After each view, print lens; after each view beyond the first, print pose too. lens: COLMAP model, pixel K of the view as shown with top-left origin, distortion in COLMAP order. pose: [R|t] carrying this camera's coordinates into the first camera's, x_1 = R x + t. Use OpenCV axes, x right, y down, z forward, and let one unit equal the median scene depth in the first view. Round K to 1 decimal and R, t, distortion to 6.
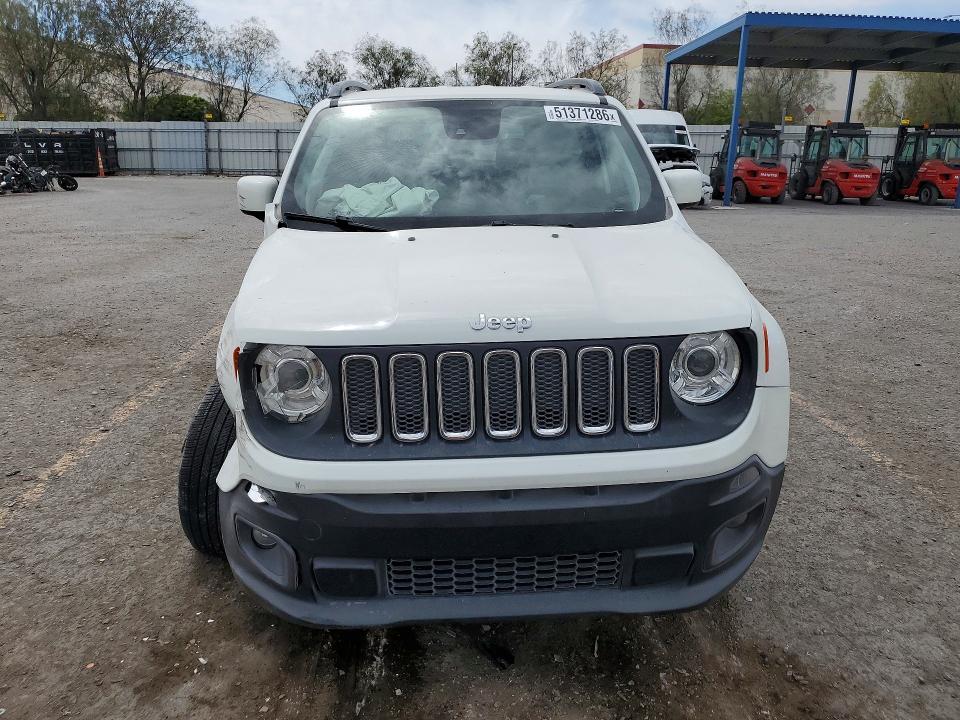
lens RADIAL K [[777.9, 0, 480.0], [0, 777.9, 360.0], [0, 0, 1]] dist [-0.015510, 0.050038]
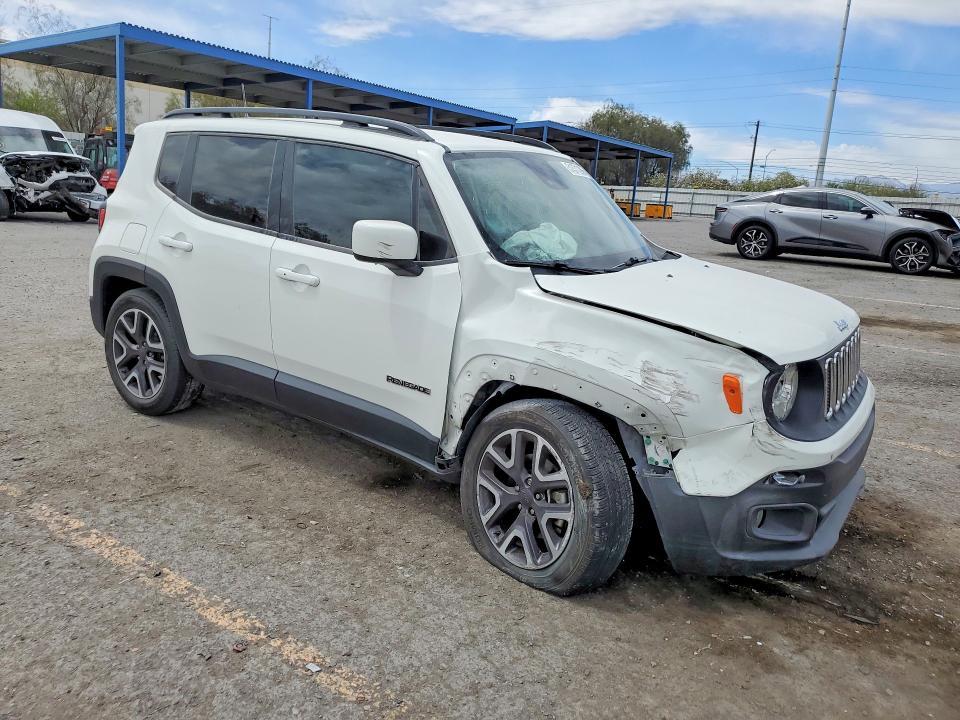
lens RADIAL K [[777.9, 0, 480.0], [0, 777.9, 360.0], [0, 0, 1]] dist [-0.015510, 0.050038]
pose [[0.588548, -0.155955, 0.793277, -0.230340], [0.160715, 0.984204, 0.074253, -0.029601], [-0.792327, 0.083790, 0.604316, 0.087674]]
